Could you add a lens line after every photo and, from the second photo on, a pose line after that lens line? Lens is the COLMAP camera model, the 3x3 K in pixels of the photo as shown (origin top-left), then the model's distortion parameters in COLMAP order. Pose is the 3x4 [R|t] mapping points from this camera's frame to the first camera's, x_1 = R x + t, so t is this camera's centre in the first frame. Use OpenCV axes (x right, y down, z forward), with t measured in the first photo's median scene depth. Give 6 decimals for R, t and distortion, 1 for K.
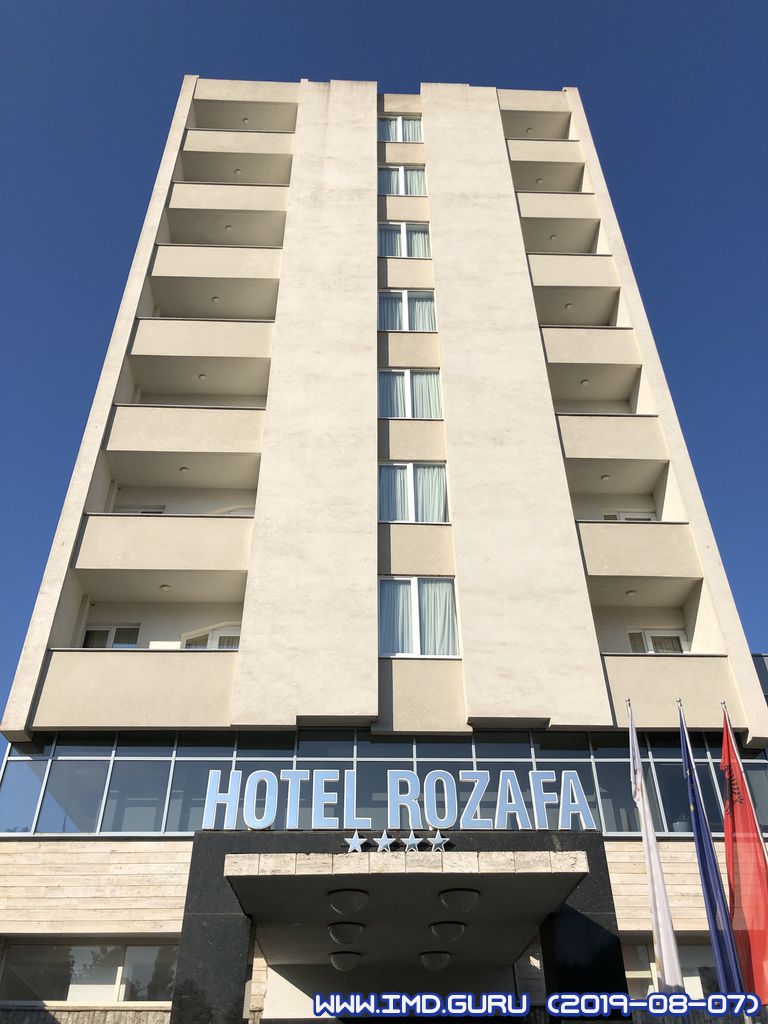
lens RADIAL K [[829.4, 0, 381.6], [0, 829.4, 506.0], [0, 0, 1]] dist [0.013489, -0.017275]
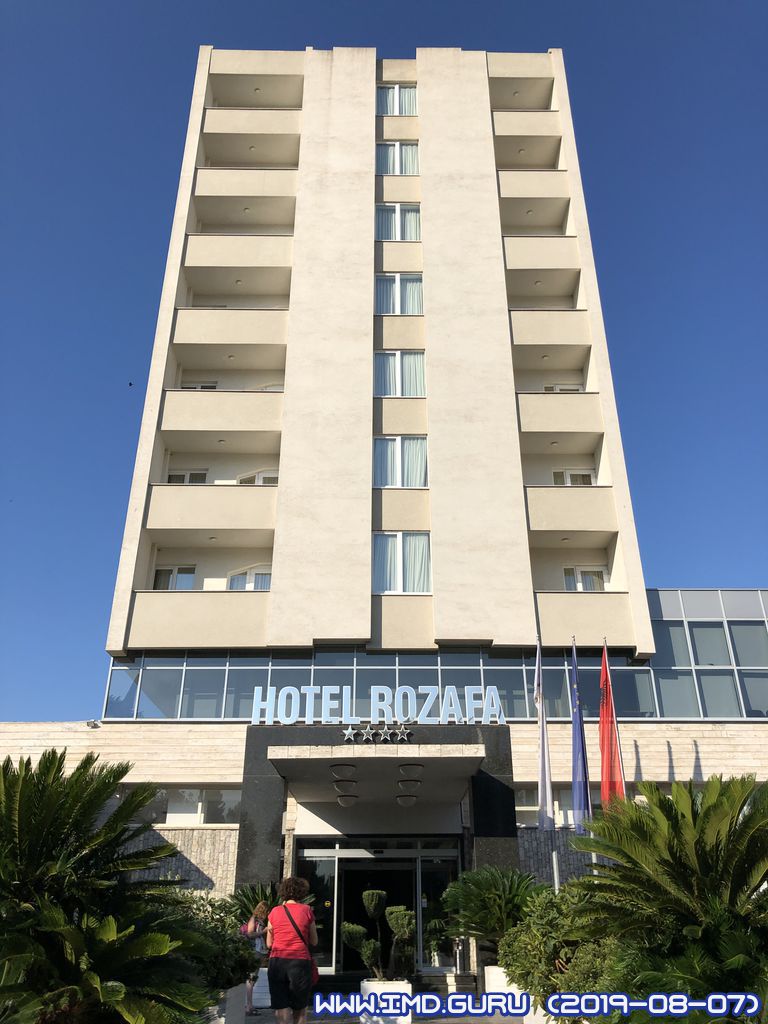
lens RADIAL K [[829.4, 0, 387.9], [0, 829.4, 515.7], [0, 0, 1]] dist [0.013489, -0.017275]
pose [[0.999715, -0.005801, -0.023149, 0.050022], [0.010064, 0.982014, 0.188540, -0.183775], [0.021639, -0.188719, 0.981793, -0.288654]]
